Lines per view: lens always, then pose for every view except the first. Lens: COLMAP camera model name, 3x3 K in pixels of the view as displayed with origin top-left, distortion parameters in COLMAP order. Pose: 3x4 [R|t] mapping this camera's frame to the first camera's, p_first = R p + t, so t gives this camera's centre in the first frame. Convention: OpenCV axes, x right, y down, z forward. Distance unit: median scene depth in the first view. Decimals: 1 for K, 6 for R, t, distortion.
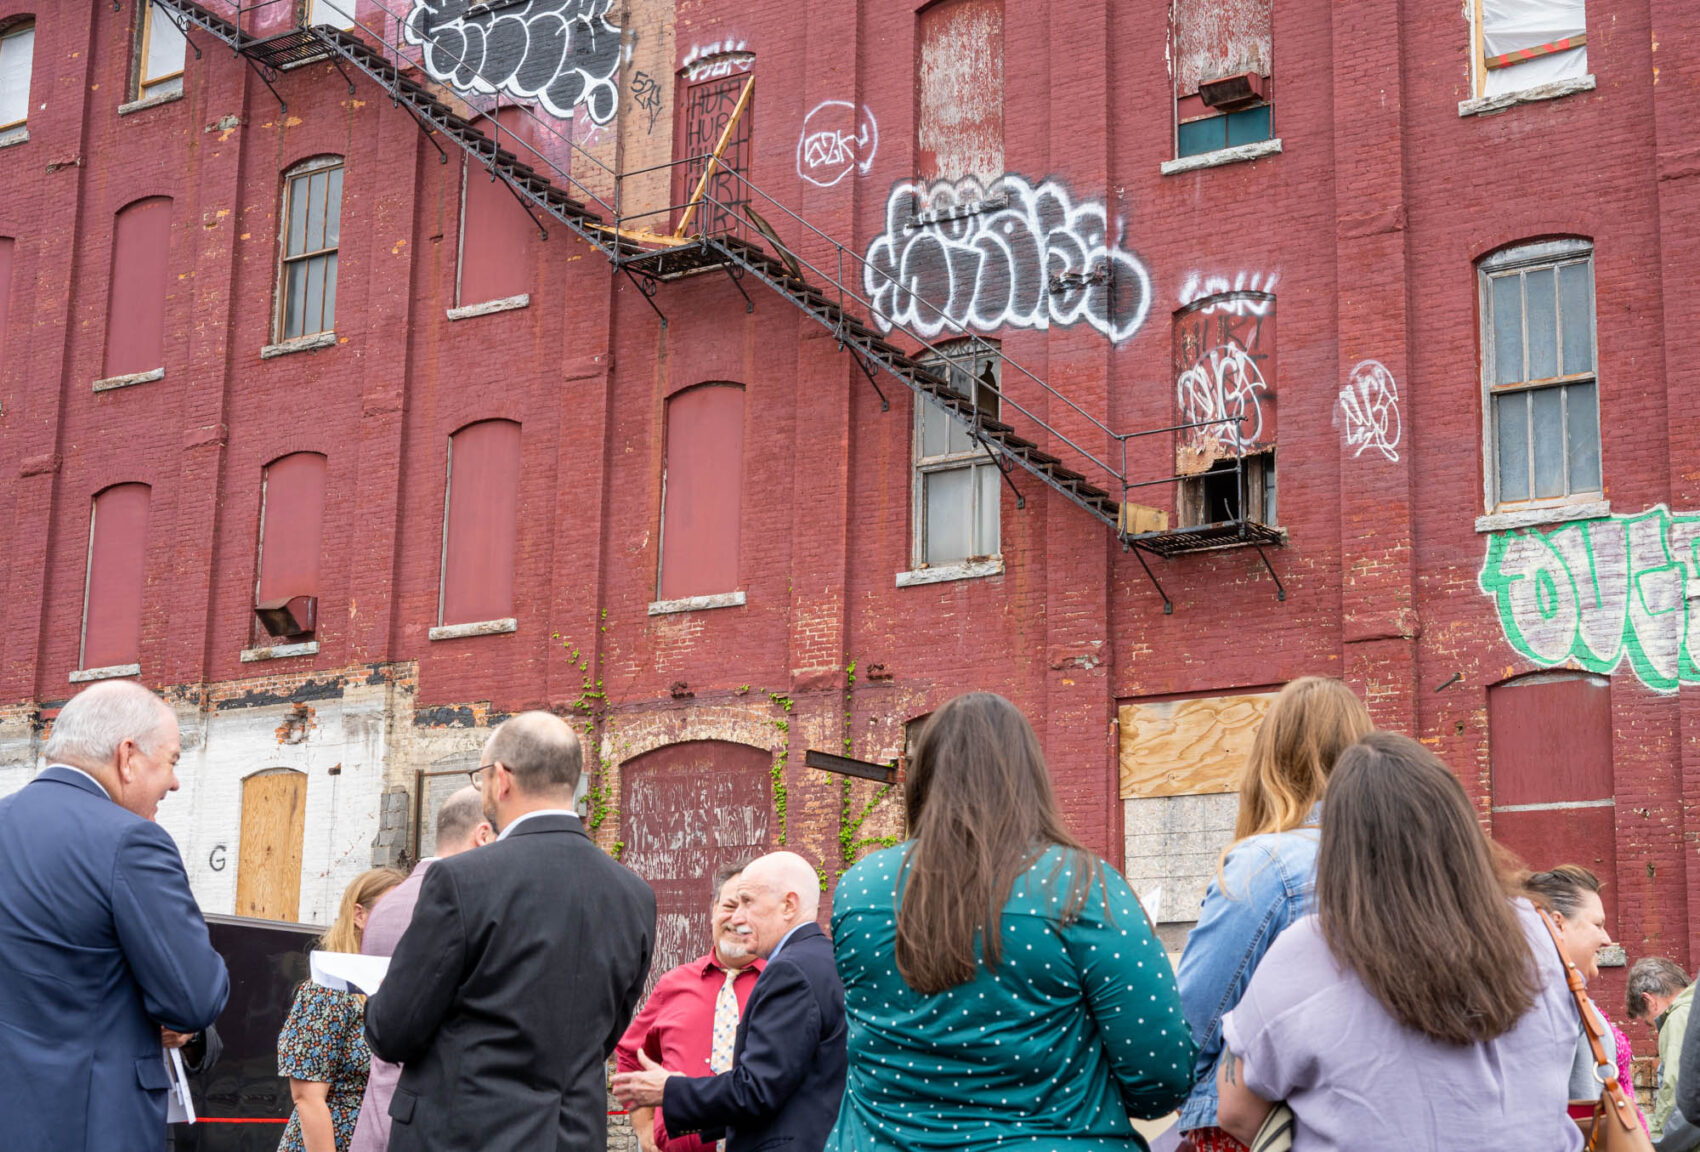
lens RADIAL K [[2553.9, 0, 936.8], [0, 2553.9, 508.9], [0, 0, 1]] dist [-0.017983, 0.000000]
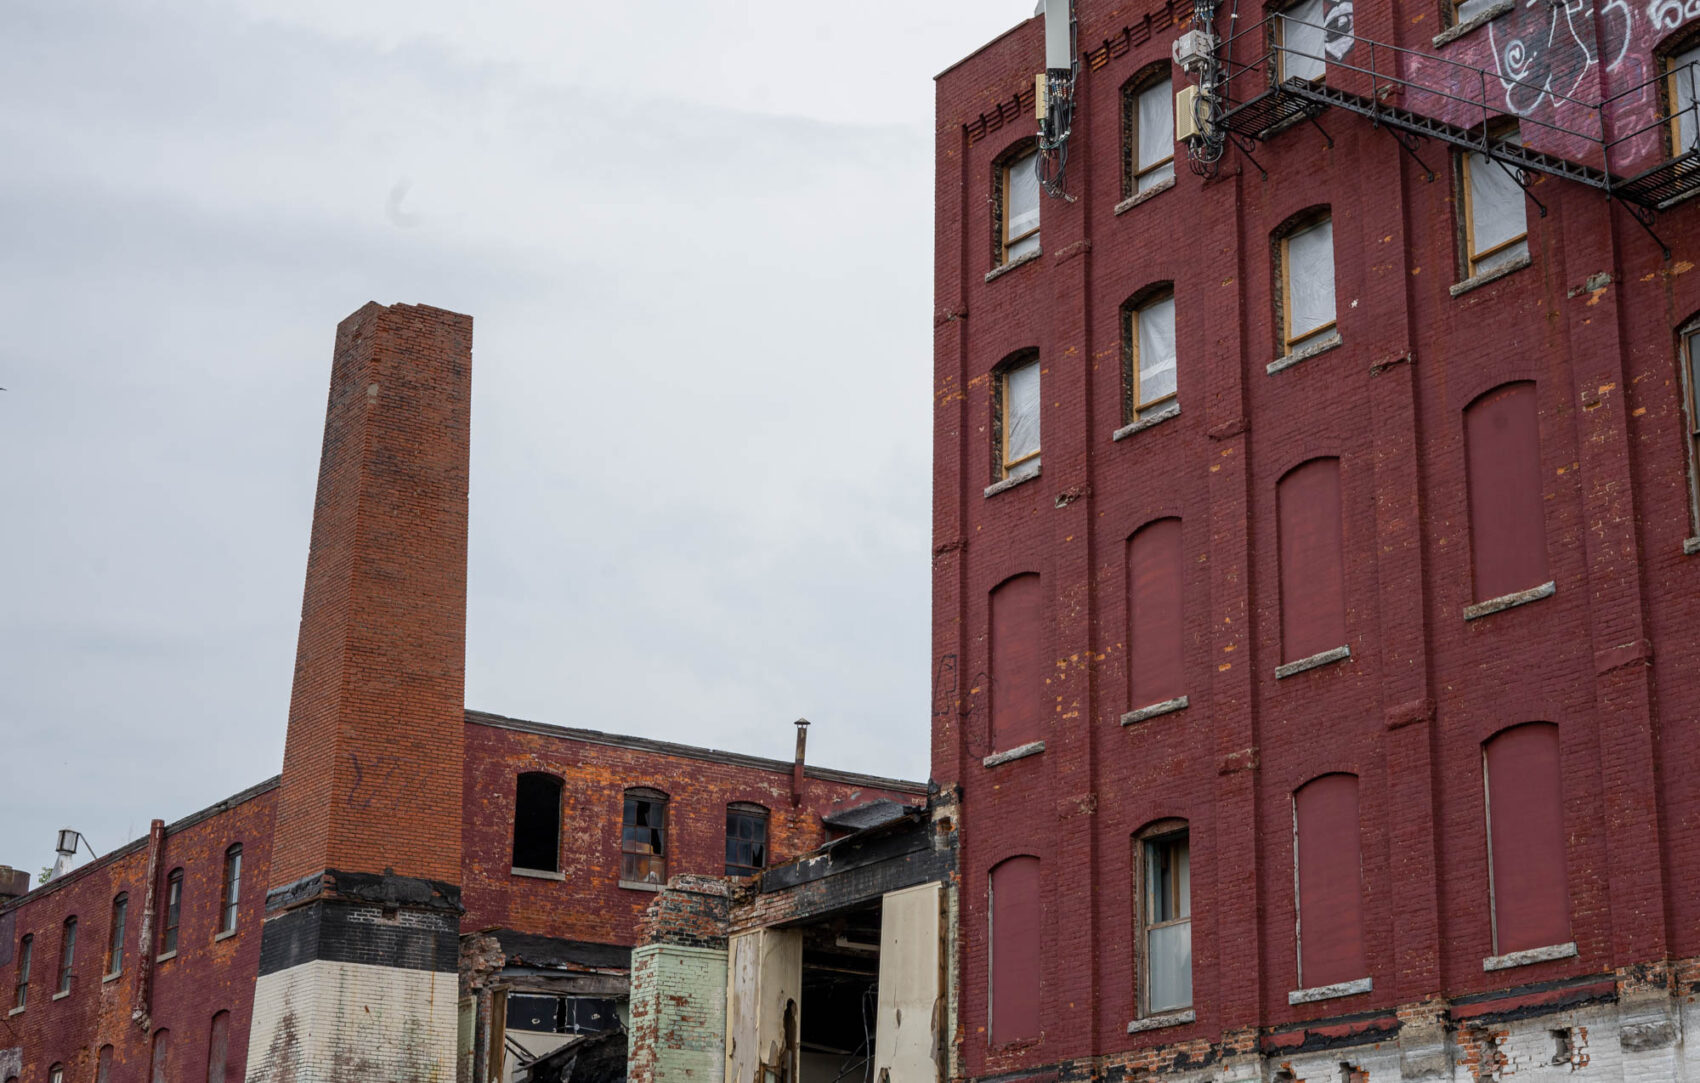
lens RADIAL K [[2599.8, 0, 848.2], [0, 2599.8, 540.6], [0, 0, 1]] dist [0.007016, 0.000000]
pose [[0.930217, -0.114837, -0.348581, -0.229279], [0.071388, 0.988261, -0.135067, 0.030337], [0.359999, 0.100757, 0.927496, 0.139852]]
